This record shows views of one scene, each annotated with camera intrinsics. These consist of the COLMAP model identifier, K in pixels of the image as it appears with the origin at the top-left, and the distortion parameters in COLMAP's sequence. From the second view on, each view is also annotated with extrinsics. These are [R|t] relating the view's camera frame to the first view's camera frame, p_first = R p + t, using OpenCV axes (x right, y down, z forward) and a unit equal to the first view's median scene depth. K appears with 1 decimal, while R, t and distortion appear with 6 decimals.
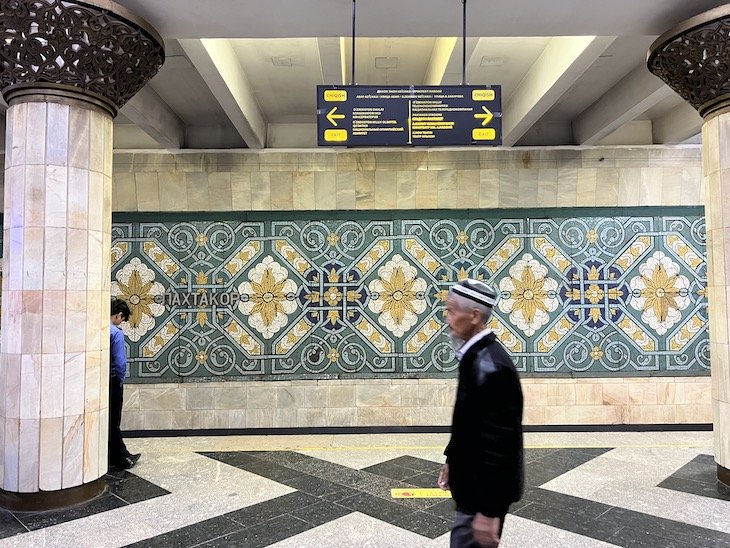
lens RADIAL K [[321.0, 0, 395.0], [0, 321.0, 297.5], [0, 0, 1]] dist [0.001669, -0.001523]
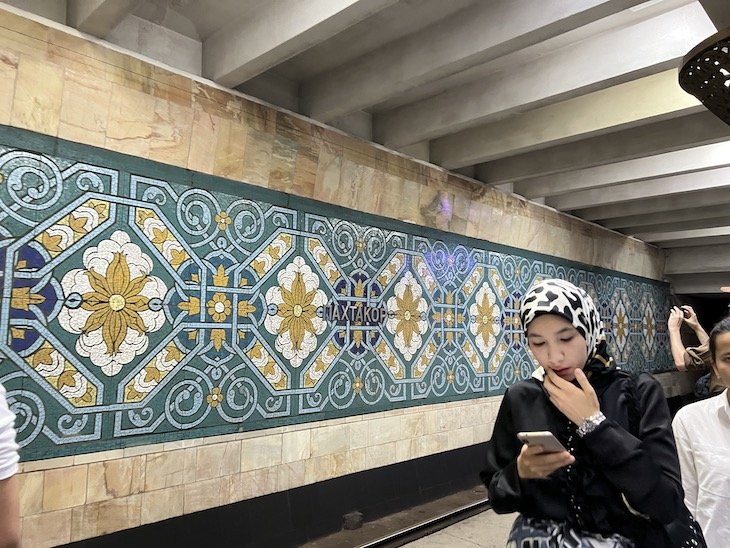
lens RADIAL K [[553.0, 0, 364.5], [0, 553.0, 278.4], [0, 0, 1]] dist [0.025417, -0.020772]
pose [[0.688511, 0.089033, 0.719740, -0.899927], [-0.049224, 0.995884, -0.076104, 0.010452], [-0.723553, 0.016970, 0.690060, -0.000618]]
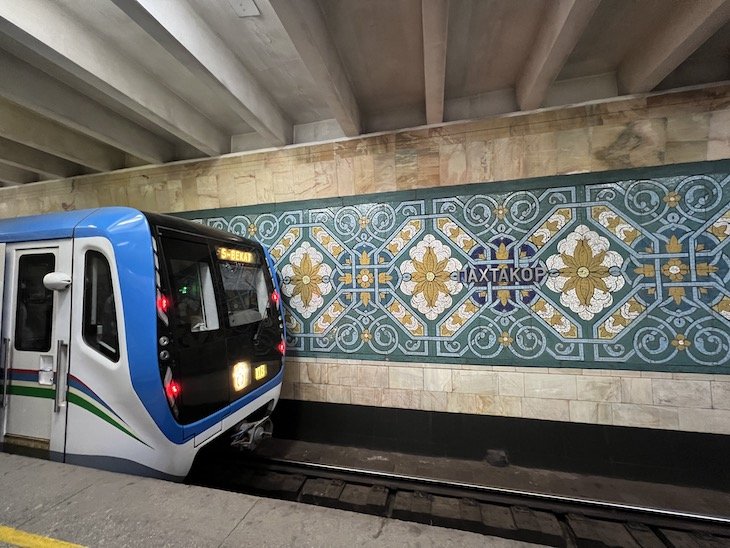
lens RADIAL K [[321.0, 0, 347.1], [0, 321.0, 276.8], [0, 0, 1]] dist [0.001669, -0.001523]
pose [[0.964906, -0.016977, -0.262046, 0.022012], [0.015186, 0.999845, -0.008856, -0.000241], [0.262155, 0.004566, 0.965015, -0.000227]]
